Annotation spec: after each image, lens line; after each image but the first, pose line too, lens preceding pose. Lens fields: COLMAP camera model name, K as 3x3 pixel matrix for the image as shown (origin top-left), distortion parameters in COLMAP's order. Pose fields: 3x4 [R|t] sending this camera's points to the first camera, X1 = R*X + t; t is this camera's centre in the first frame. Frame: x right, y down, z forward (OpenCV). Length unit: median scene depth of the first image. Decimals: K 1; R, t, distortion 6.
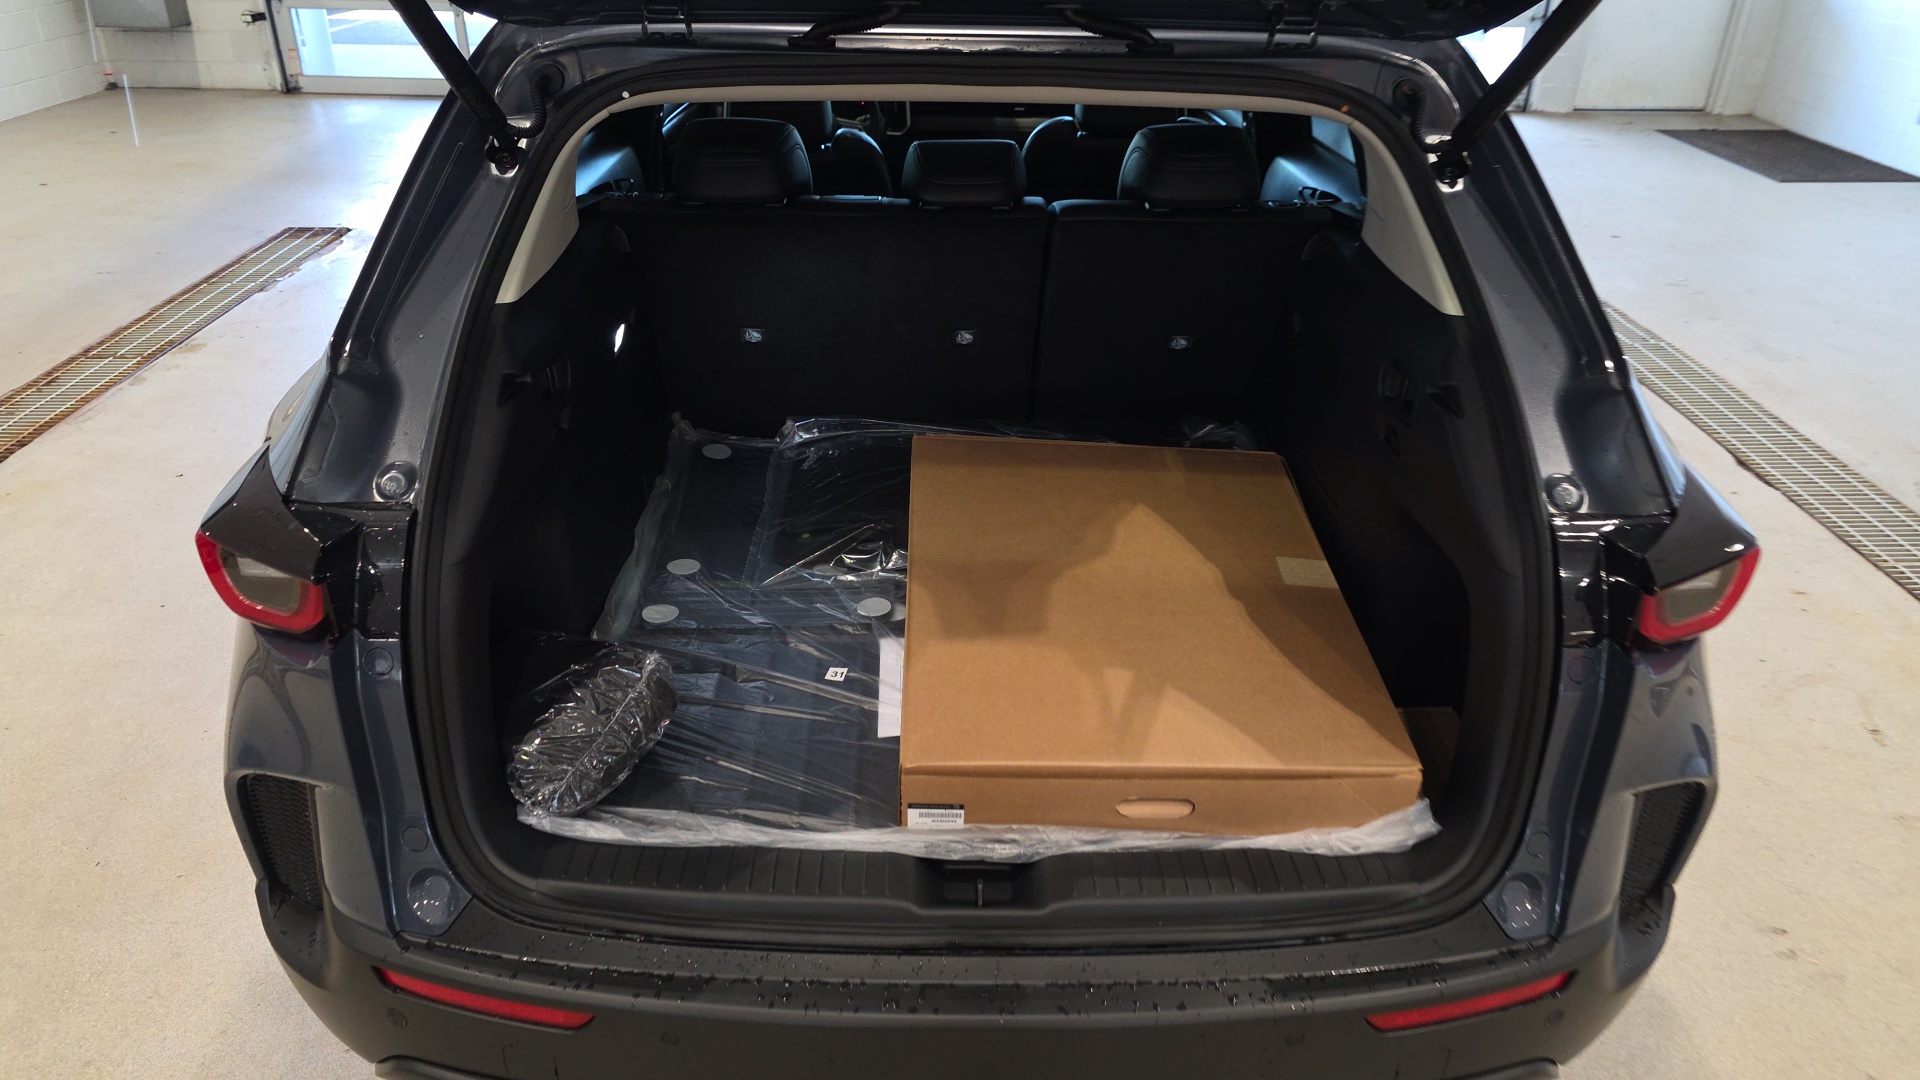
lens RADIAL K [[1322.8, 0, 957.8], [0, 1322.8, 575.3], [0, 0, 1]] dist [0.039246, -0.037287]
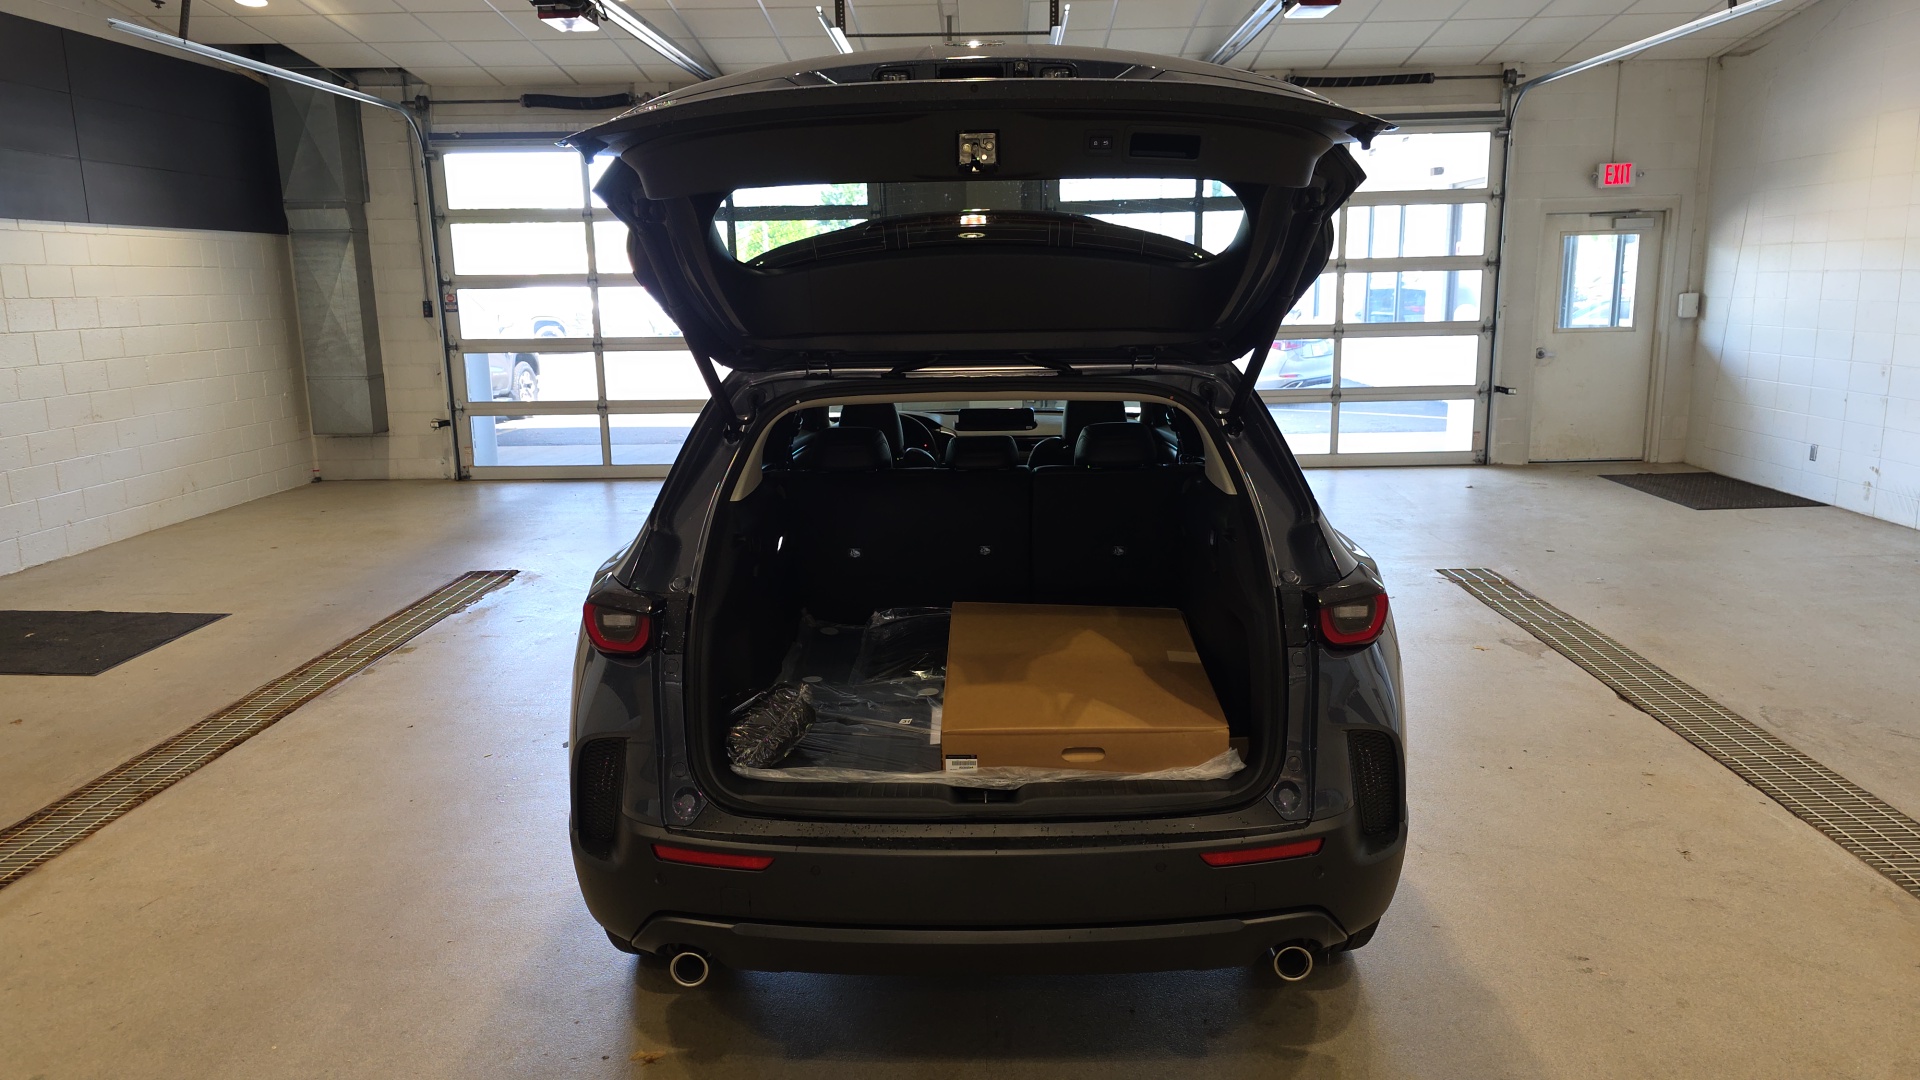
lens RADIAL K [[1322.8, 0, 974.8], [0, 1322.8, 535.8], [0, 0, 1]] dist [0.039246, -0.037287]
pose [[0.999017, -0.027572, -0.034703, 0.059245], [0.015617, 0.951719, -0.306573, 0.358977], [0.041480, 0.305730, 0.951214, -0.653940]]
